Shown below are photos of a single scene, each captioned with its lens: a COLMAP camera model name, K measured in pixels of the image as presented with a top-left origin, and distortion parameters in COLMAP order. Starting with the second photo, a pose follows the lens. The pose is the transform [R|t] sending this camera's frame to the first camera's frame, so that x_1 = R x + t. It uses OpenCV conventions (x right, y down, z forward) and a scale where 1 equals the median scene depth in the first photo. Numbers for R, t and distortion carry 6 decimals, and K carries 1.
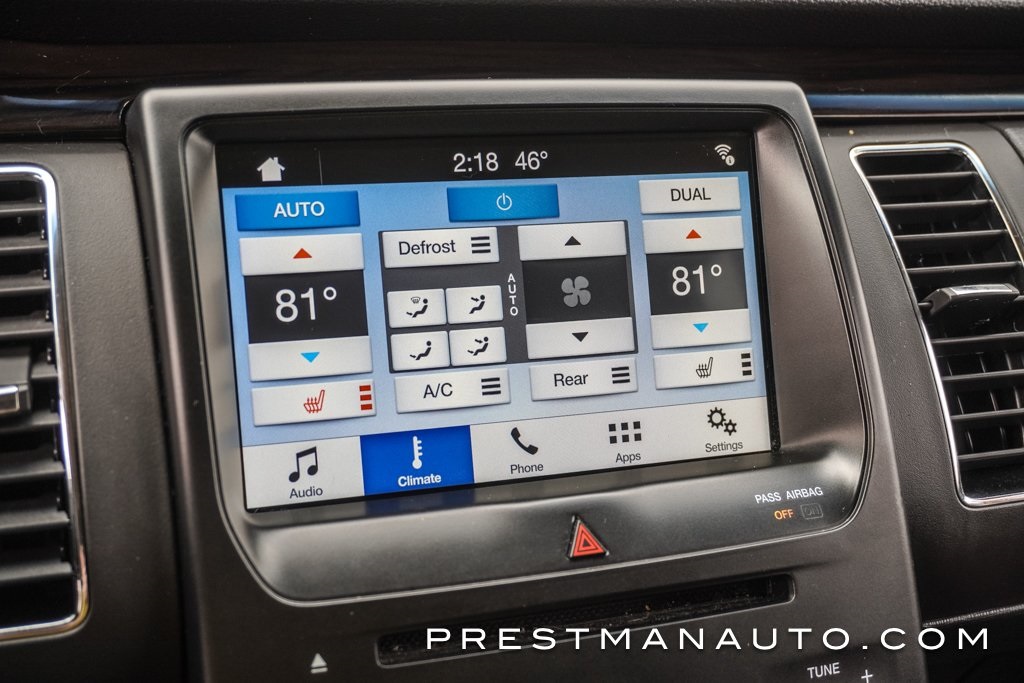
lens RADIAL K [[1329.0, 0, 512.0], [0, 1329.0, 341.5], [0, 0, 1]] dist [-0.005573, -0.006623]
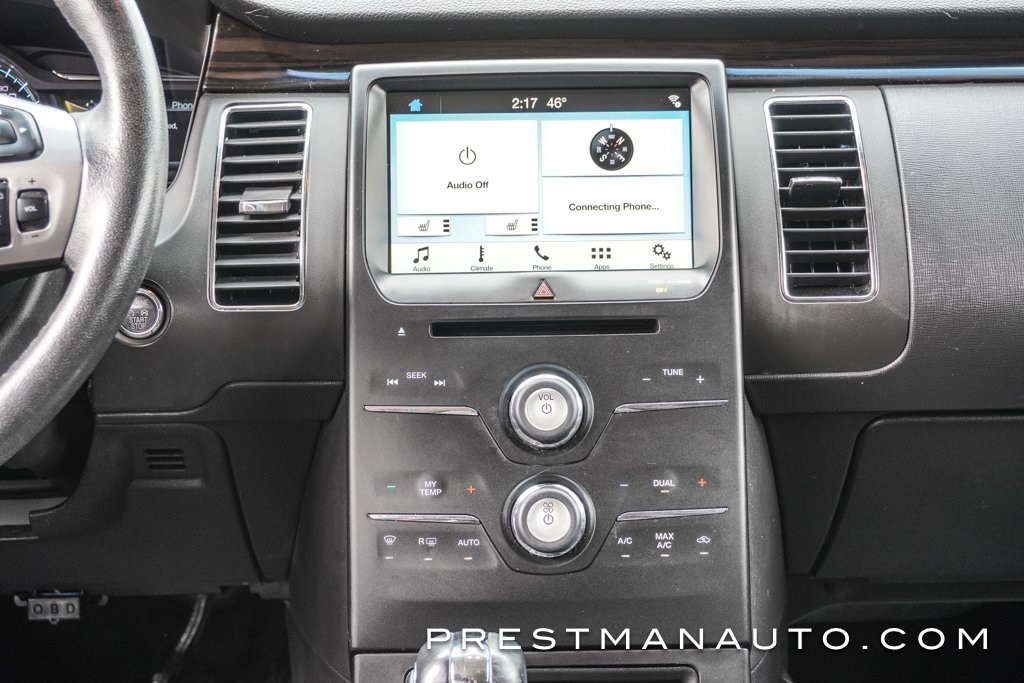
lens RADIAL K [[1617.5, 0, 512.0], [0, 1617.5, 341.5], [0, 0, 1]] dist [-0.020432, -0.038000]
pose [[0.943372, 0.044109, -0.328791, 0.750393], [-0.058590, 0.997694, -0.034262, 0.290788], [0.326522, 0.051586, 0.943781, -1.185186]]
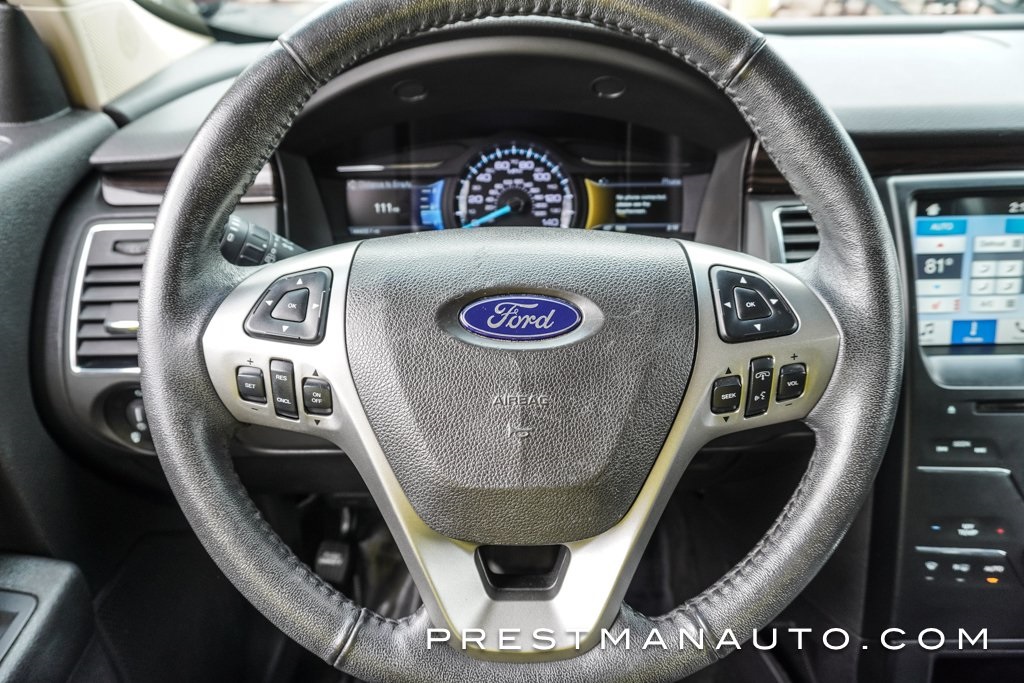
lens RADIAL K [[709.8, 0, 512.0], [0, 709.8, 341.5], [0, 0, 1]] dist [-0.036661, 0.026250]
pose [[0.944263, 0.100250, -0.313556, -0.480532], [-0.035511, 0.977964, 0.205732, -0.114660], [0.327271, -0.183131, 0.927015, -0.486313]]
